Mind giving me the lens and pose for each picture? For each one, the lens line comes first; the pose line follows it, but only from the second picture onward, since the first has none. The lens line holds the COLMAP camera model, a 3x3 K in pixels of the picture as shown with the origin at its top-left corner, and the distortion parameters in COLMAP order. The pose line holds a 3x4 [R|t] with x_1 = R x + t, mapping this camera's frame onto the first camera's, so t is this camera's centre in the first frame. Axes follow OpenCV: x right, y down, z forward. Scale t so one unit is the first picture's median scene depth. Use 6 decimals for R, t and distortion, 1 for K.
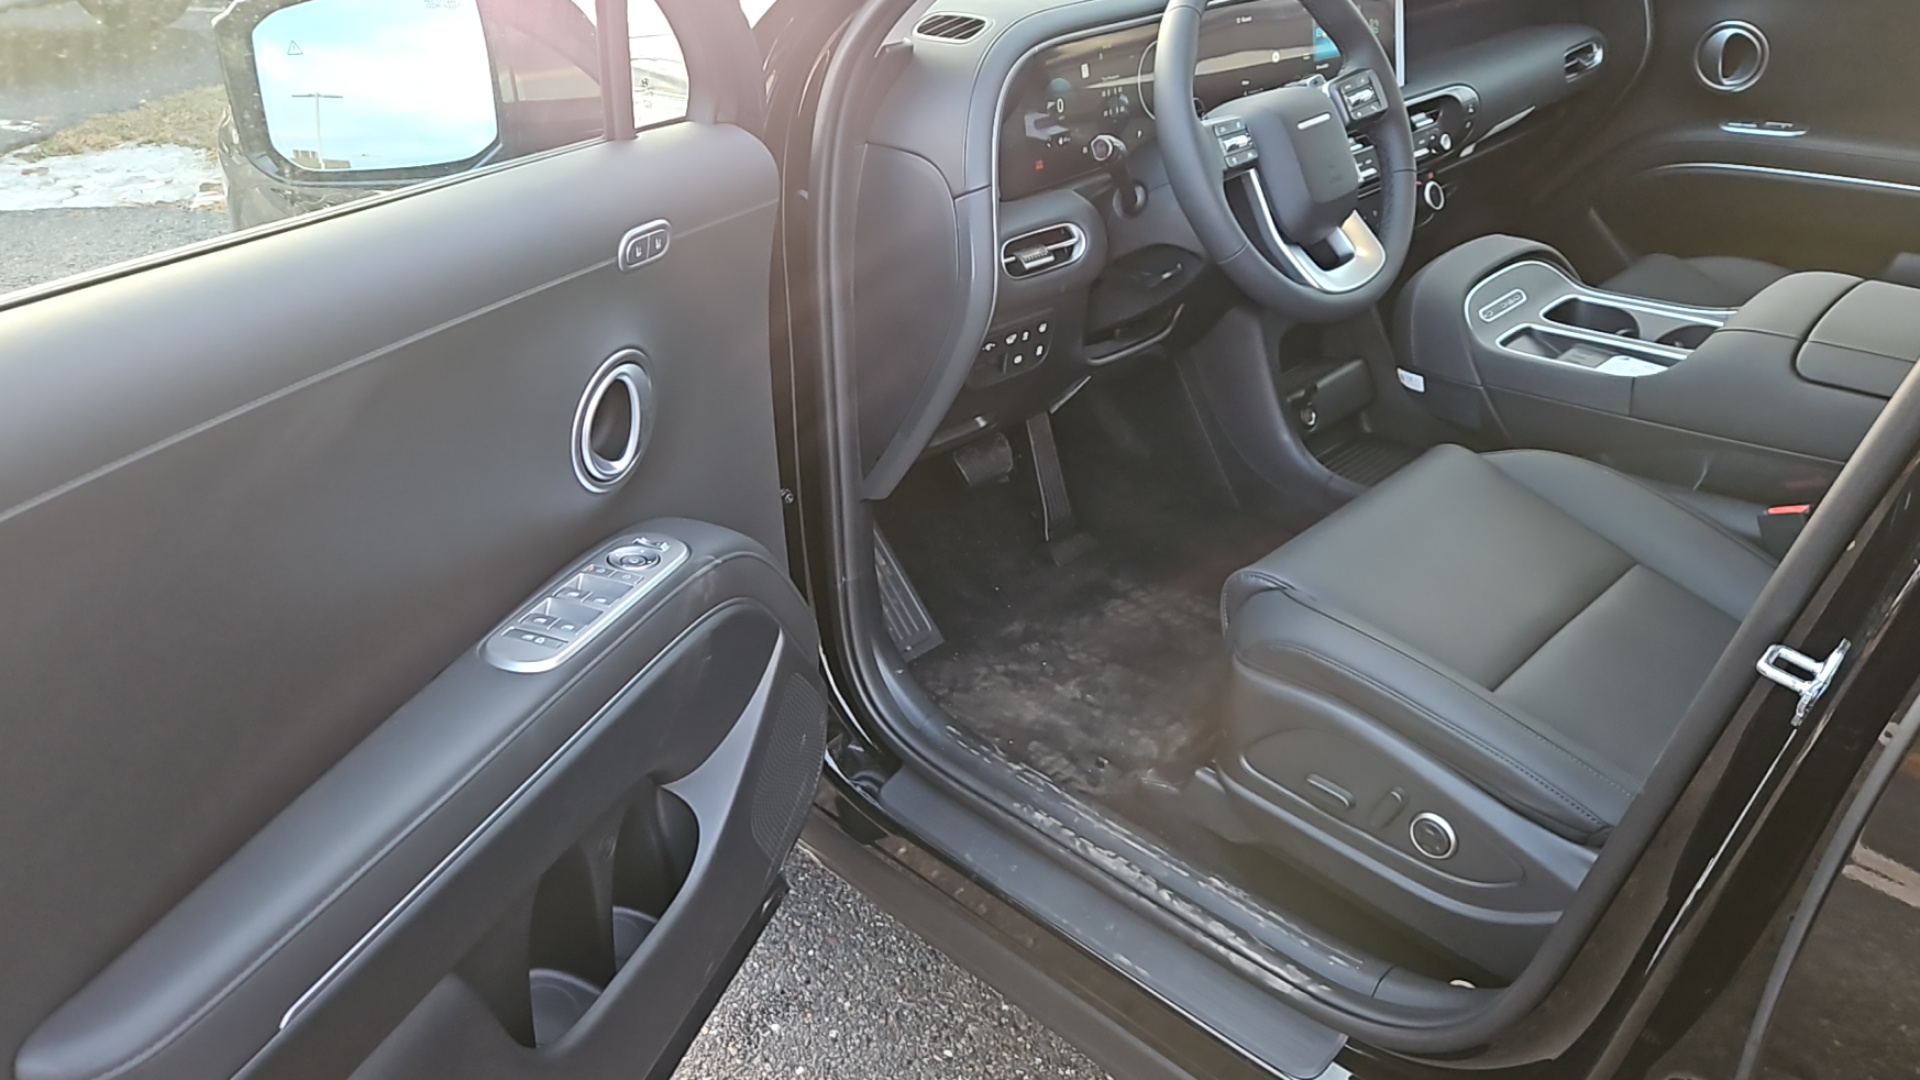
lens RADIAL K [[1367.0, 0, 933.7], [0, 1367.0, 540.6], [0, 0, 1]] dist [0.067313, -0.088151]
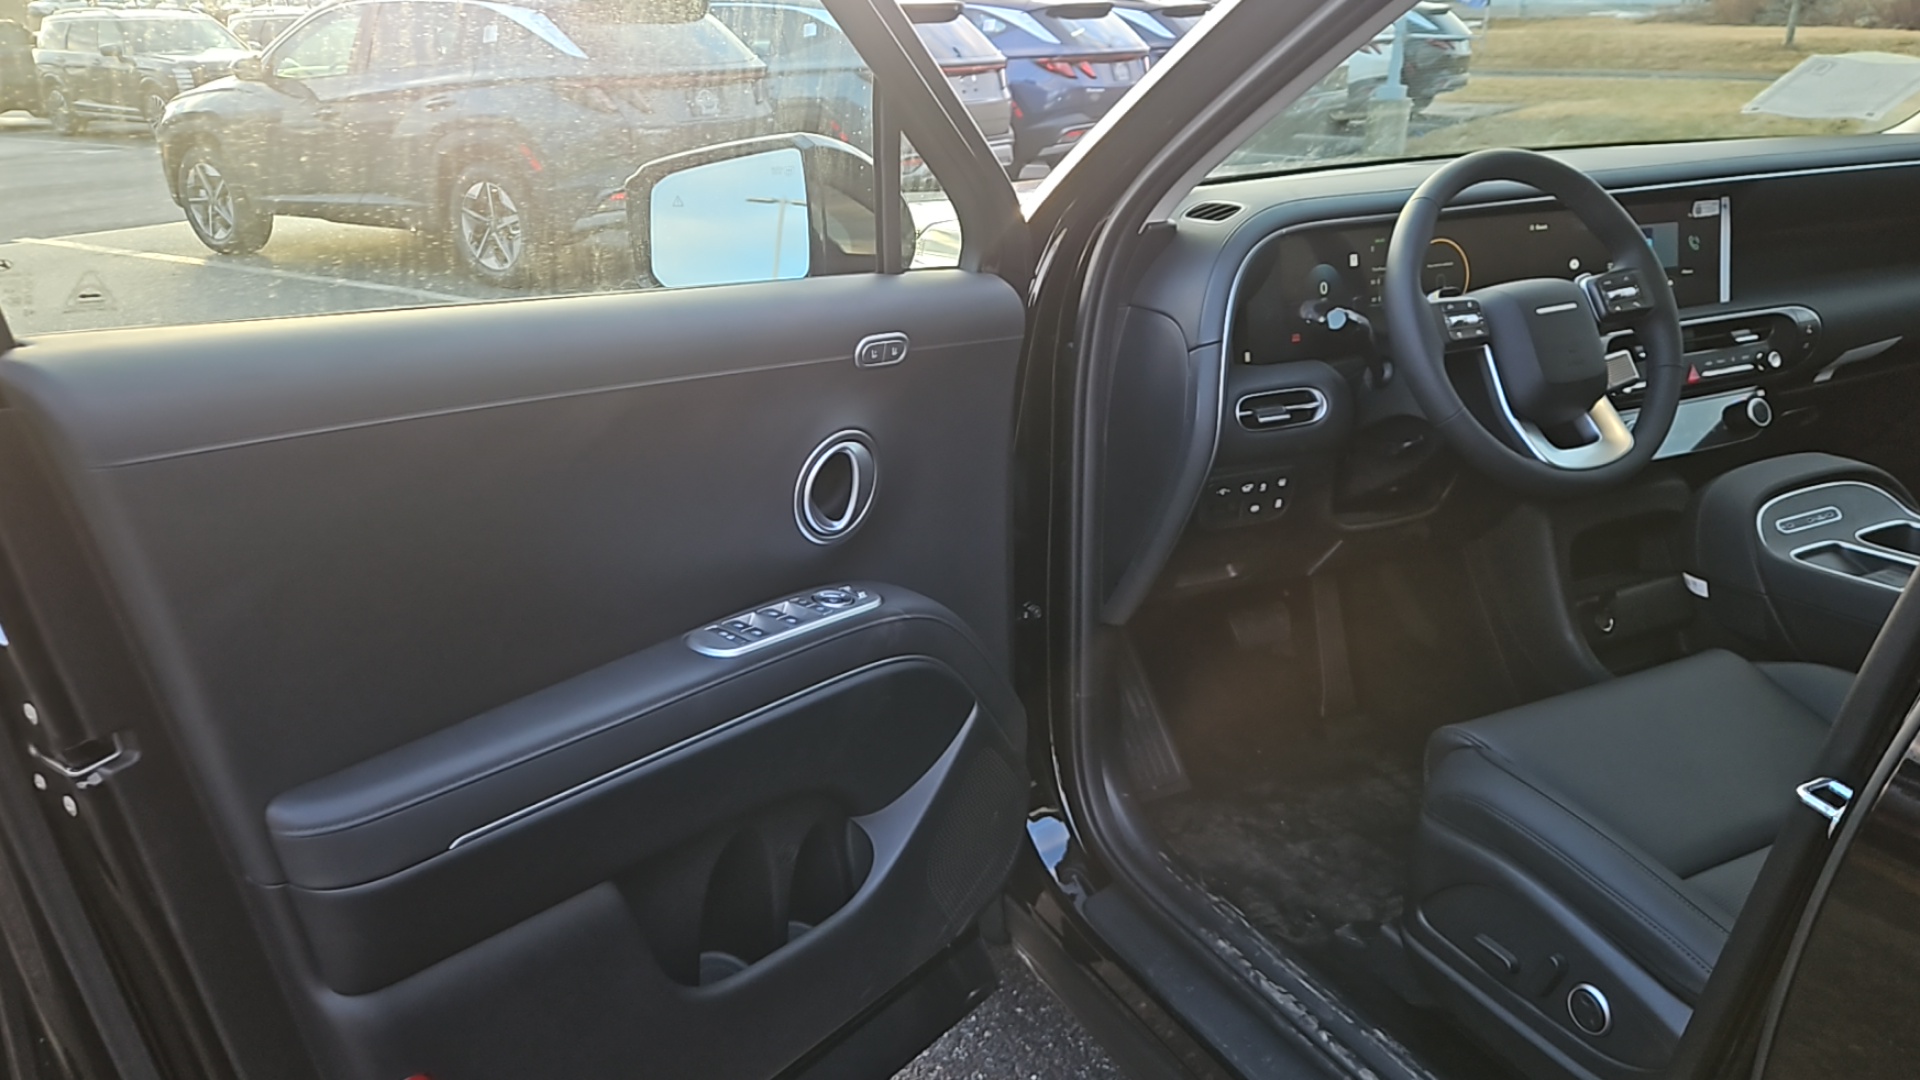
lens RADIAL K [[1374.7, 0, 953.8], [0, 1374.7, 547.1], [0, 0, 1]] dist [0.020020, -0.008694]
pose [[0.946930, 0.103217, -0.304416, 0.173533], [-0.151078, 0.978833, -0.138062, 0.084465], [0.283722, 0.176726, 0.942481, -0.084379]]
